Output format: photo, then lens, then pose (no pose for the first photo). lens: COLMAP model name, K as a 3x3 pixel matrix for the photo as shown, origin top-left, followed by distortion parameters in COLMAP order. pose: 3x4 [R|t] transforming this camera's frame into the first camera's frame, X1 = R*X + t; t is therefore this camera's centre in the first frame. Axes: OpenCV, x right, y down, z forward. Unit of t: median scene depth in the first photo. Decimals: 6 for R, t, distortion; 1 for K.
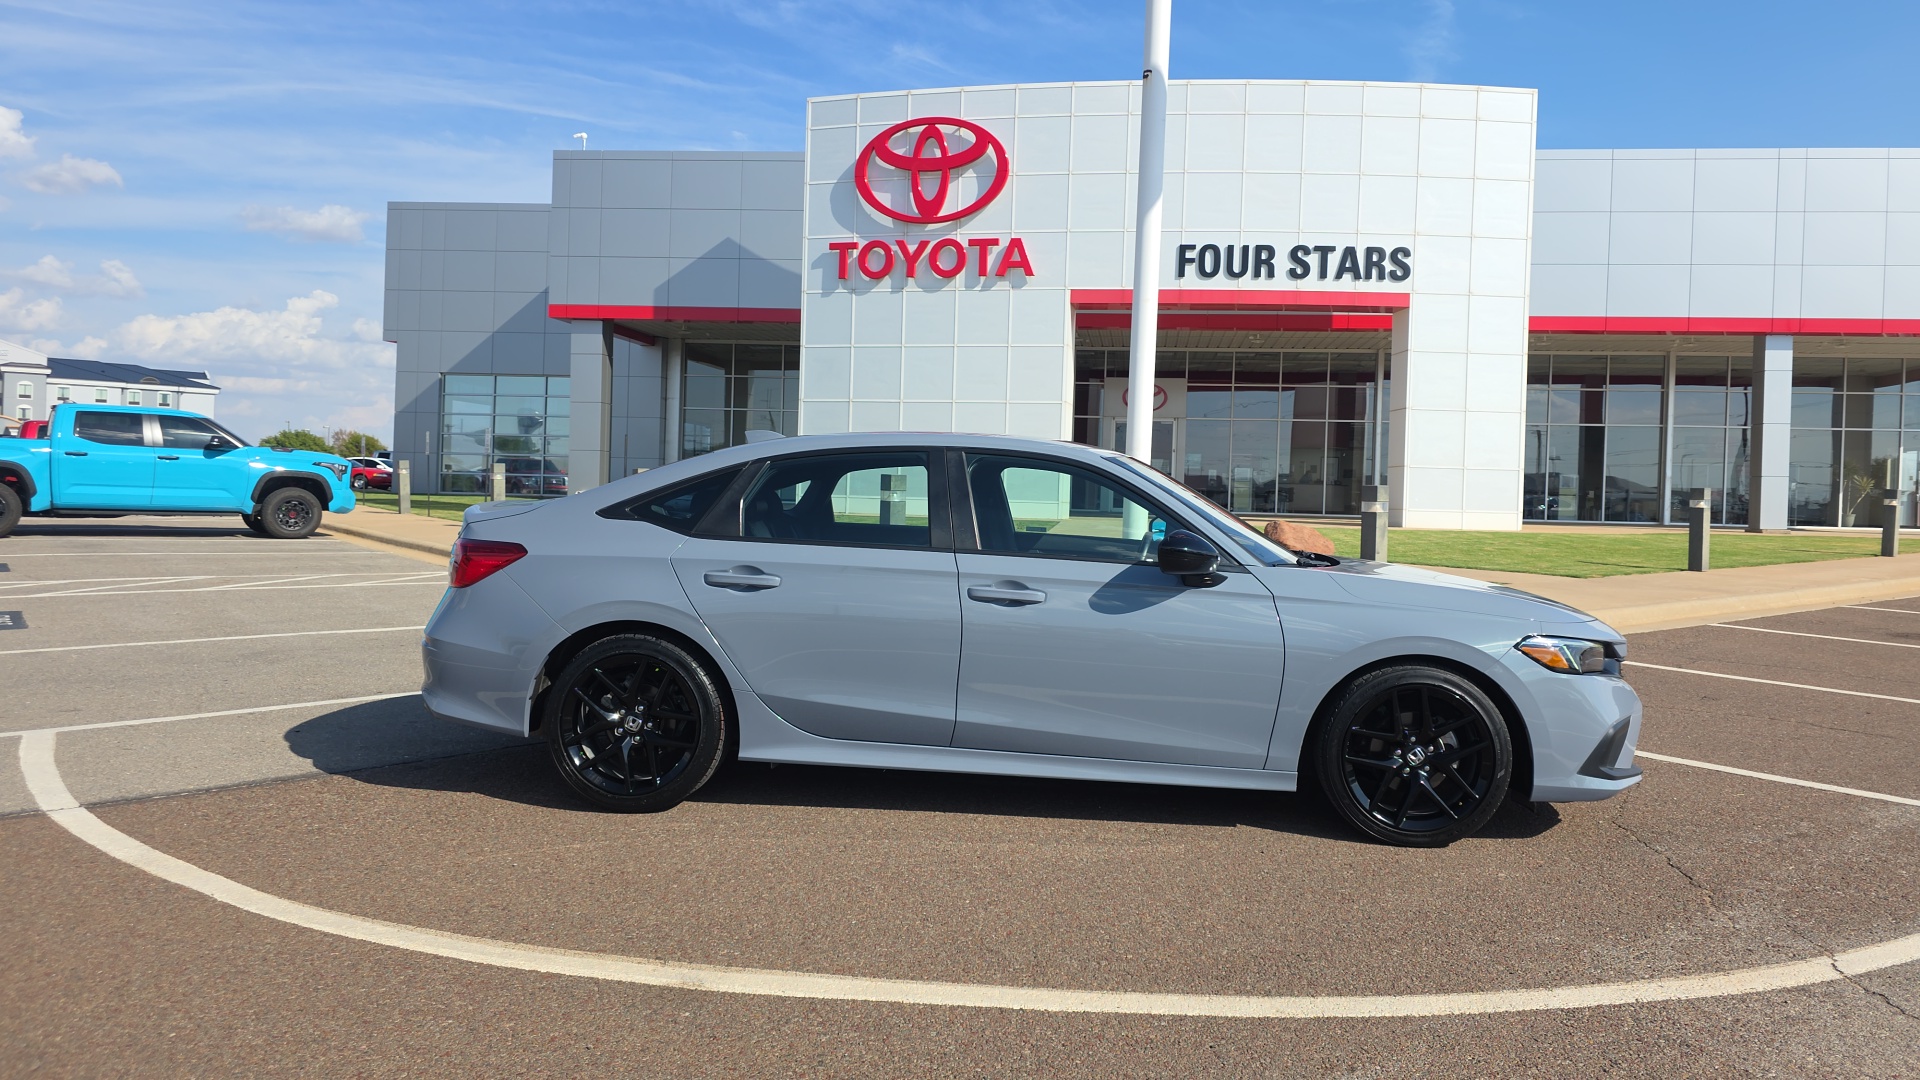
lens RADIAL K [[1342.7, 0, 978.7], [0, 1342.7, 534.3], [0, 0, 1]] dist [0.053451, -0.083080]
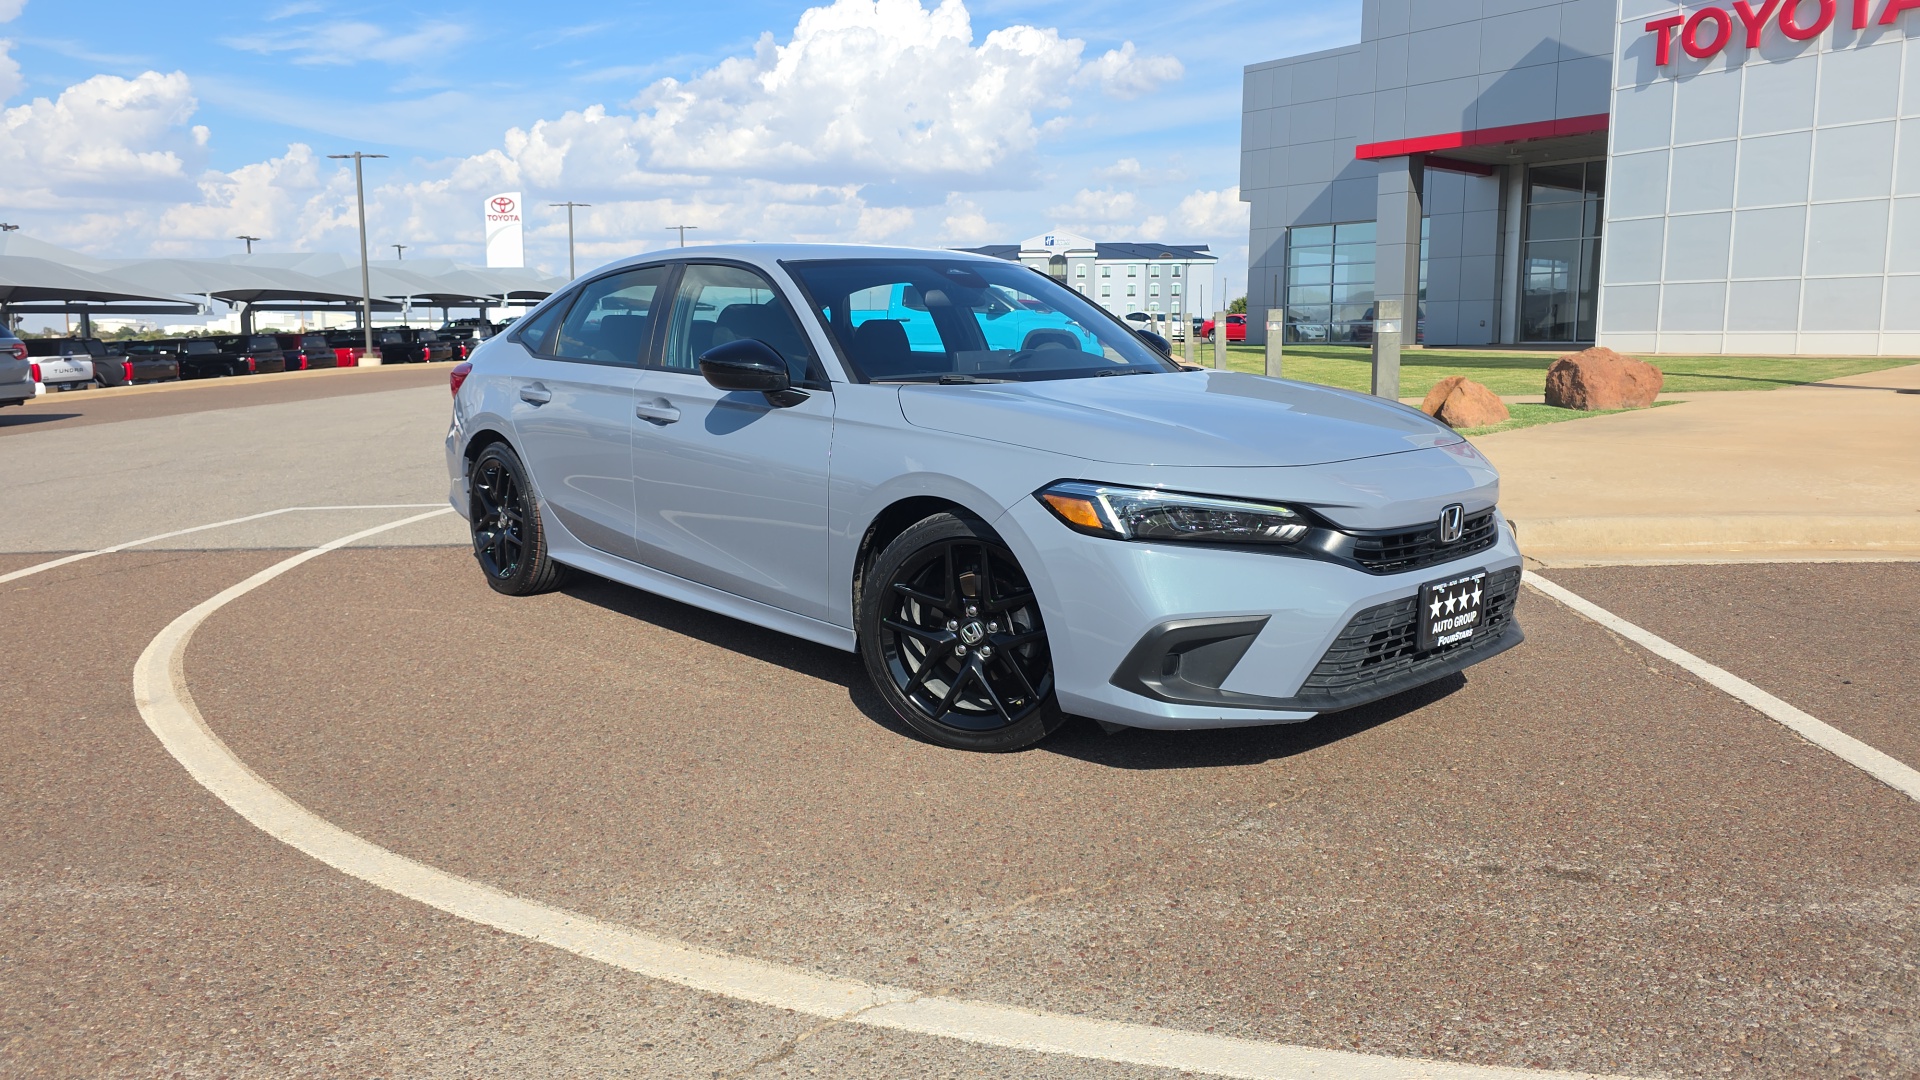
lens RADIAL K [[1308.9, 0, 919.7], [0, 1308.9, 506.1], [0, 0, 1]] dist [0.040950, -0.046744]
pose [[0.701040, 0.060328, -0.710566, 0.169359], [0.003570, 0.996106, 0.088093, 0.005847], [0.713113, -0.064294, 0.698095, 0.096321]]
